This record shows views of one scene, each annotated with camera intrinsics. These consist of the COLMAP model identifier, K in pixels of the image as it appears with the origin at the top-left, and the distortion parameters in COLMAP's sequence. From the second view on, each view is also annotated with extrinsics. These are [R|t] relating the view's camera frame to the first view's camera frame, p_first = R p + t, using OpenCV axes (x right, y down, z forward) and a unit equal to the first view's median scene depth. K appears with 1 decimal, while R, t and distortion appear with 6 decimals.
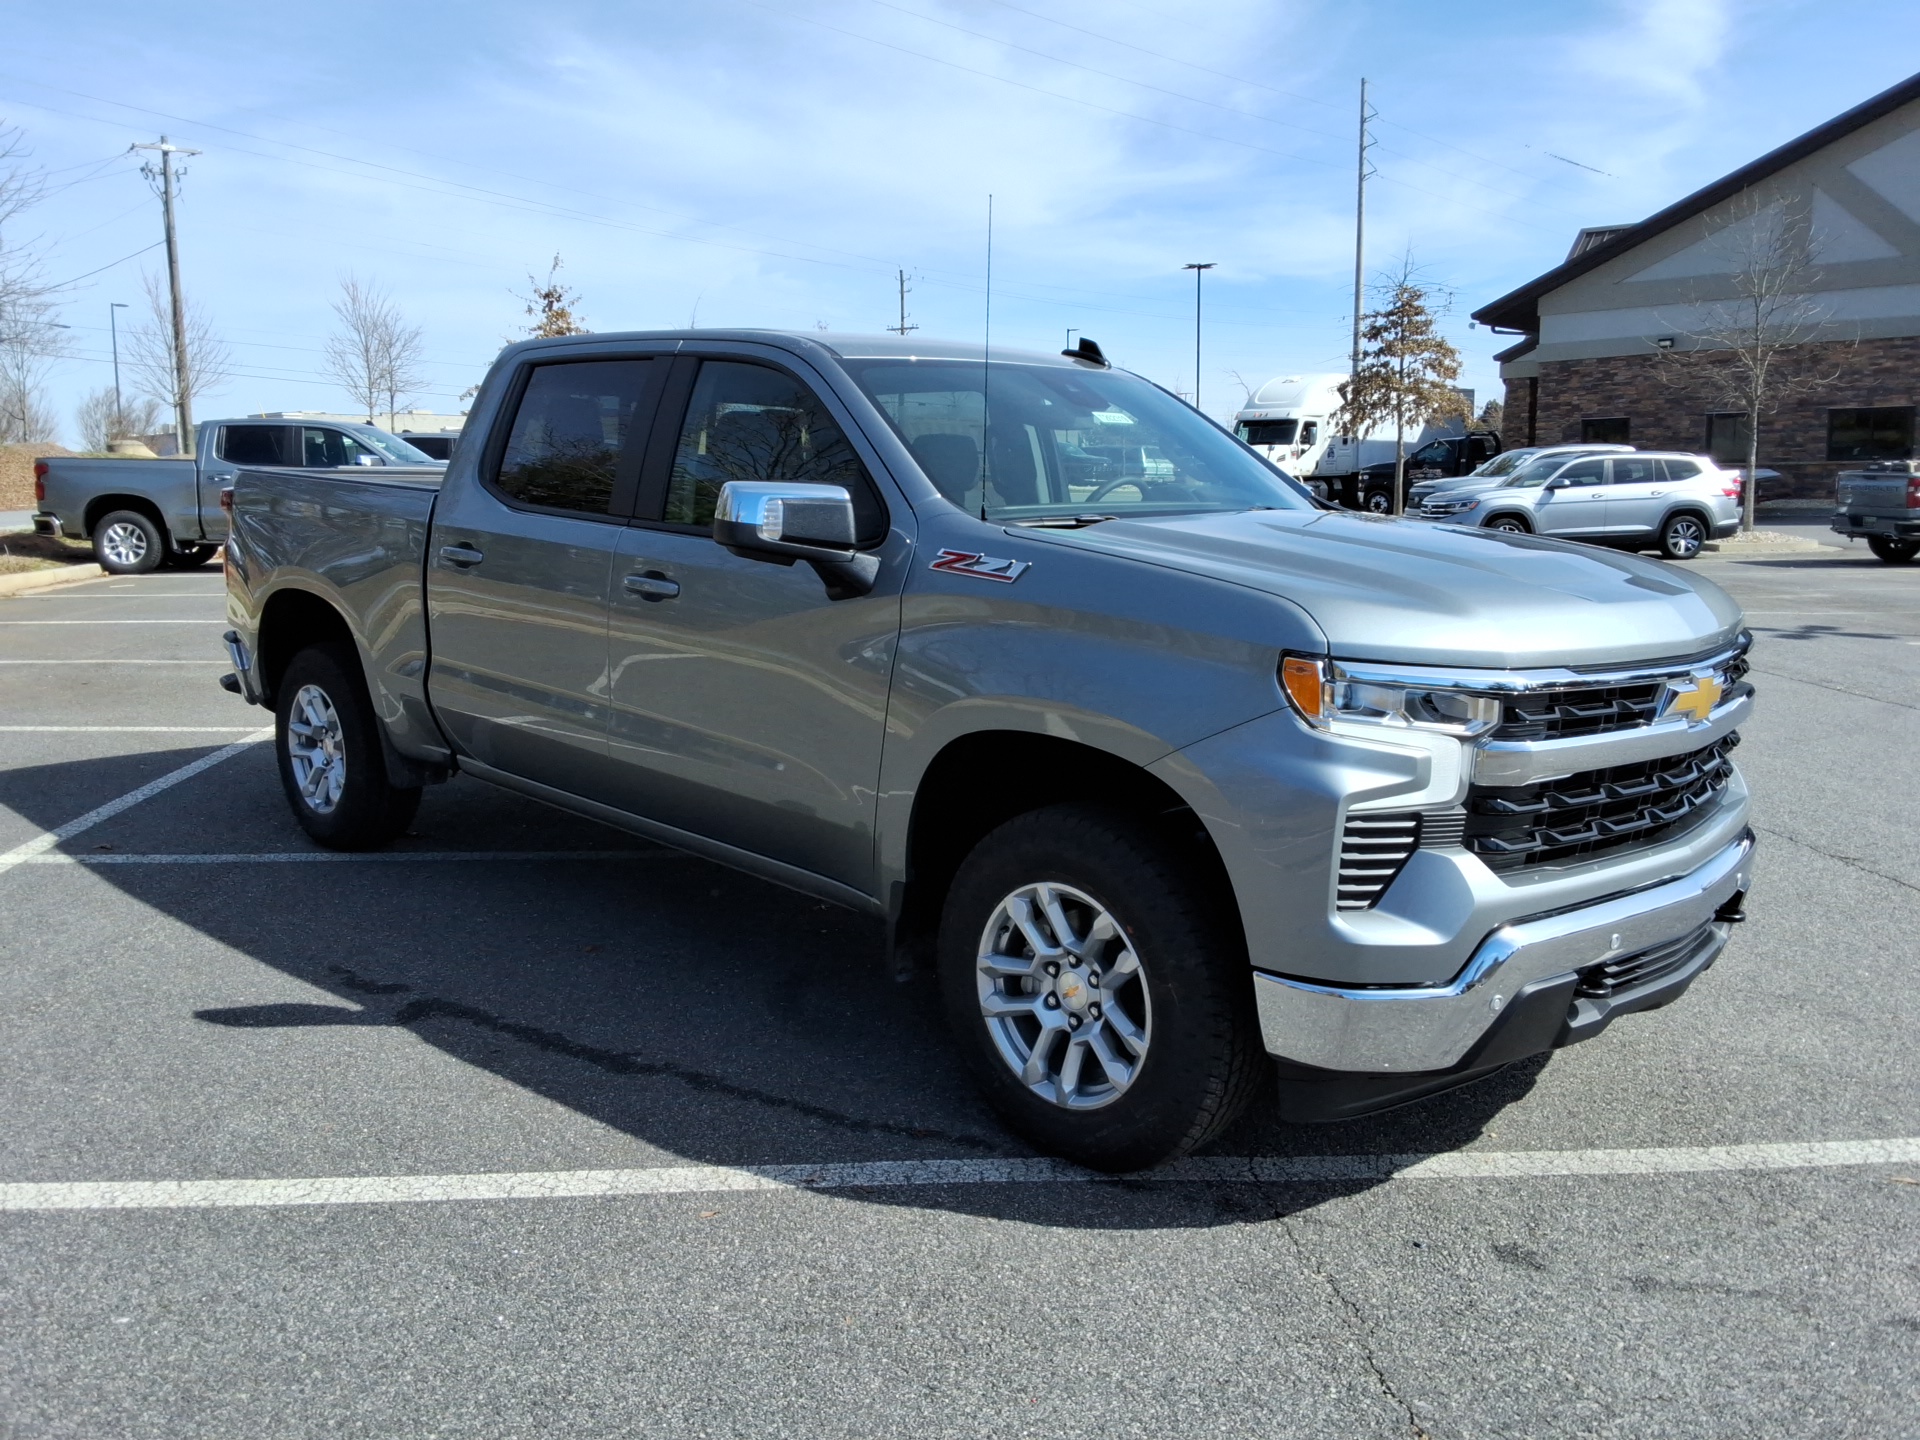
lens RADIAL K [[1541.5, 0, 972.4], [0, 1541.5, 704.2], [0, 0, 1]] dist [0.096693, -0.145675]
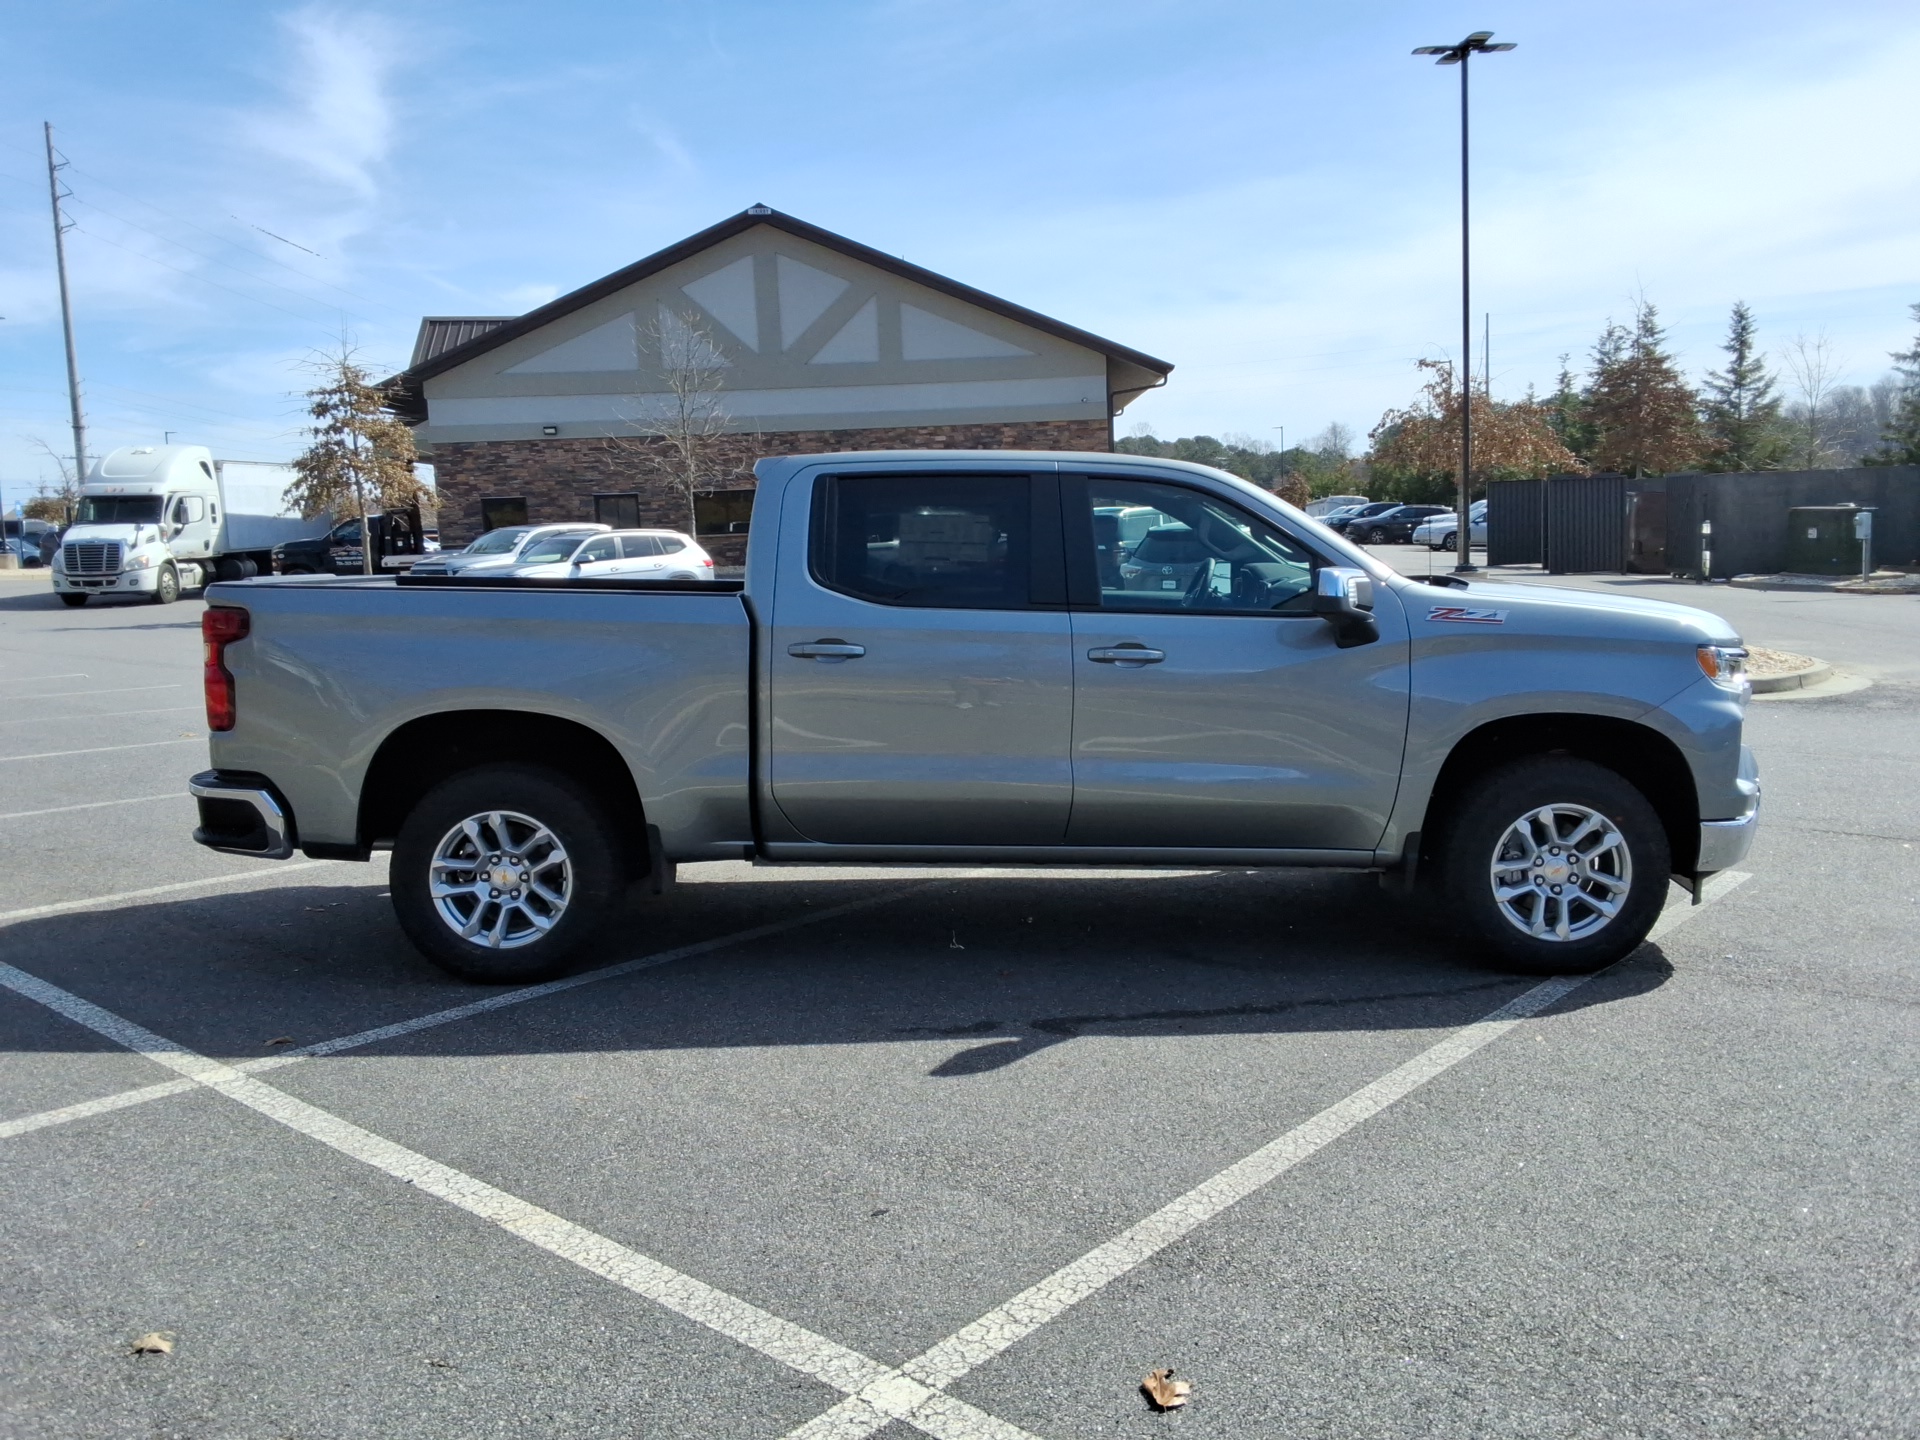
lens RADIAL K [[1541.5, 0, 990.1], [0, 1541.5, 707.4], [0, 0, 1]] dist [0.096693, -0.145675]
pose [[0.706585, -0.096225, 0.701055, -0.153118], [0.127844, 0.991768, 0.007274, -0.007148], [-0.695984, 0.084486, 0.713070, 0.024768]]
